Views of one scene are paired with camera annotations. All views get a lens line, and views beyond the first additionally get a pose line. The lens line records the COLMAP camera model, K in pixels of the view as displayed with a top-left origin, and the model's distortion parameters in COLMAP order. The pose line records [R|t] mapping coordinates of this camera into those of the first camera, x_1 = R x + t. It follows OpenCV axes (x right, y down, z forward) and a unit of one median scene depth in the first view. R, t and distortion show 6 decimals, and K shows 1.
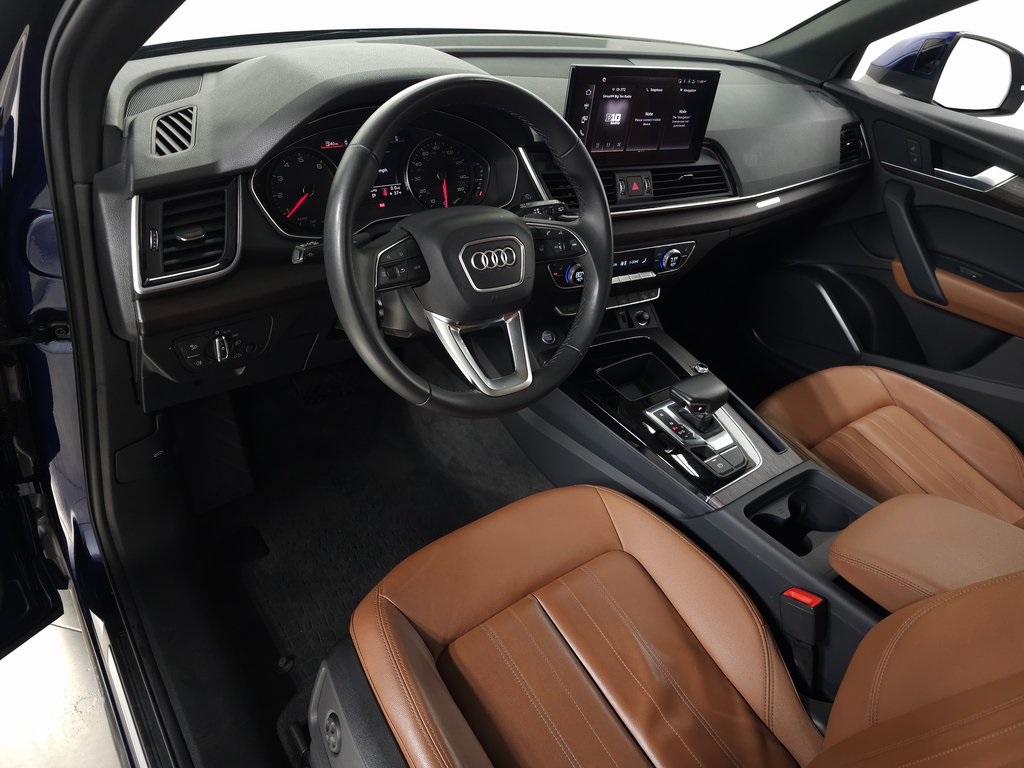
lens RADIAL K [[682.5, 0, 498.5], [0, 682.5, 384.3], [0, 0, 1]] dist [0.058278, -0.086153]
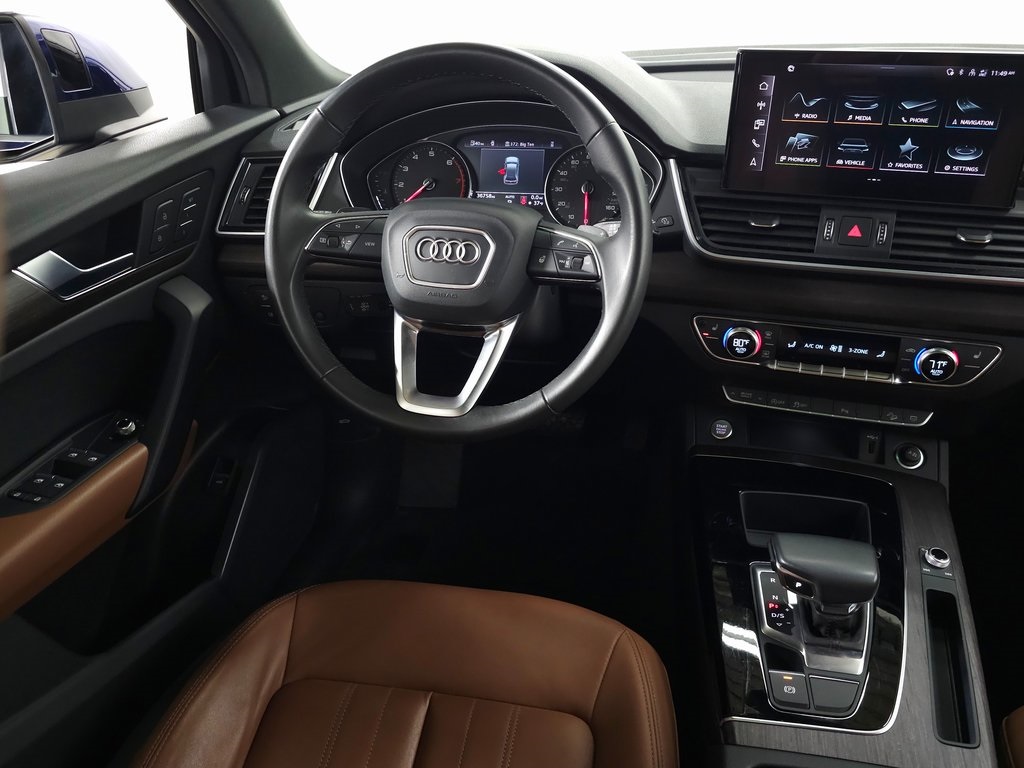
lens RADIAL K [[767.5, 0, 517.5], [0, 767.5, 386.5], [0, 0, 1]] dist [0.060391, -0.077071]
pose [[0.661801, 0.235324, -0.711788, 0.549114], [-0.342887, 0.939340, -0.008252, -0.035429], [0.666669, 0.249524, 0.702346, 0.312921]]
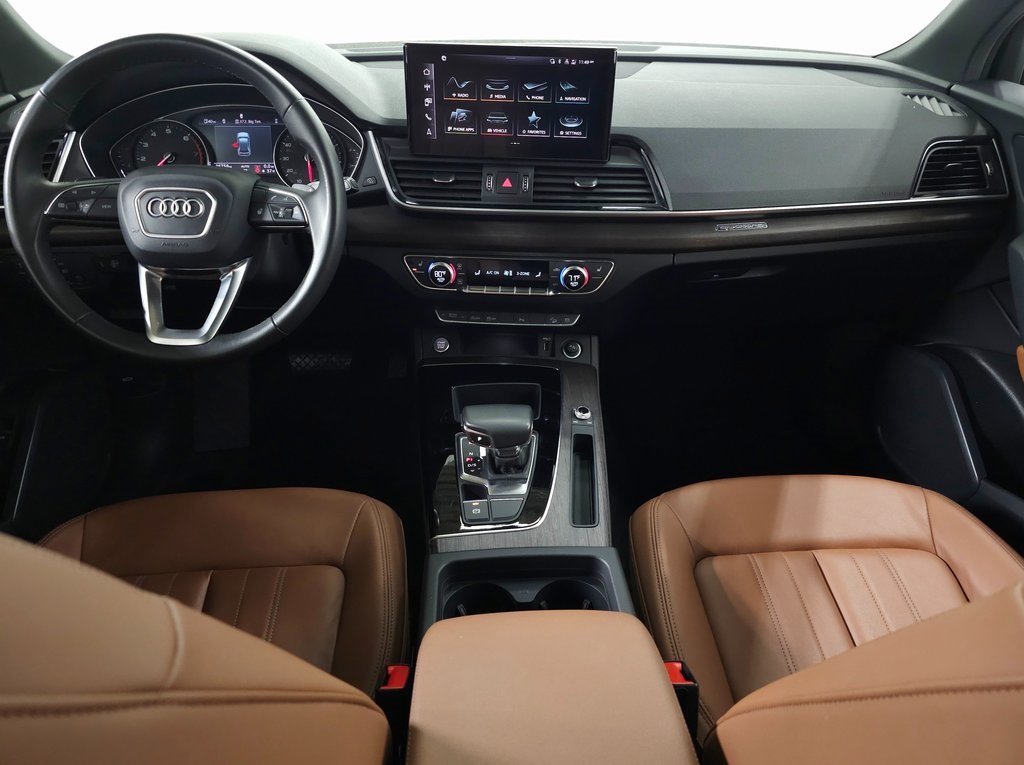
lens RADIAL K [[685.0, 0, 516.9], [0, 685.0, 388.2], [0, 0, 1]] dist [0.064731, -0.080287]
pose [[0.836793, 0.186362, -0.514826, 0.719208], [-0.236677, 0.971021, -0.033192, -0.006954], [0.493721, 0.149622, 0.856652, 0.293436]]
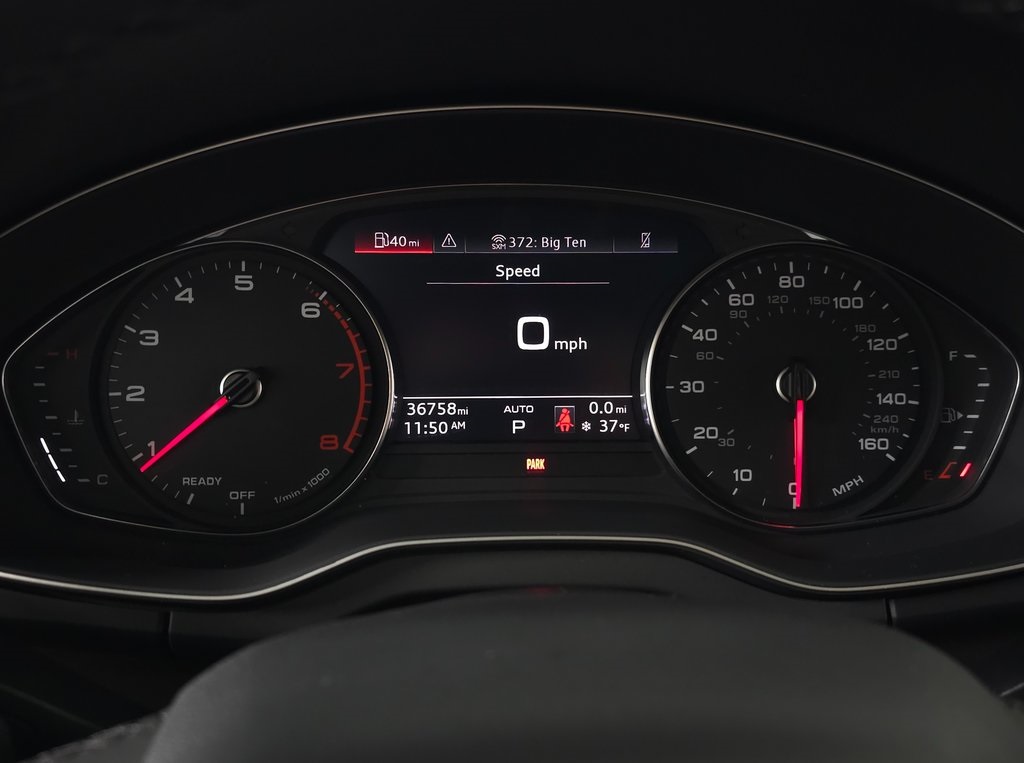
lens RADIAL K [[911.0, 0, 512.2], [0, 911.0, 366.2], [0, 0, 1]] dist [0.008576, 0.000623]
pose [[0.828064, 0.120728, -0.547480, 0.013772], [-0.250198, 0.953478, -0.168168, -0.211088], [0.501708, 0.276232, 0.819747, 0.618519]]
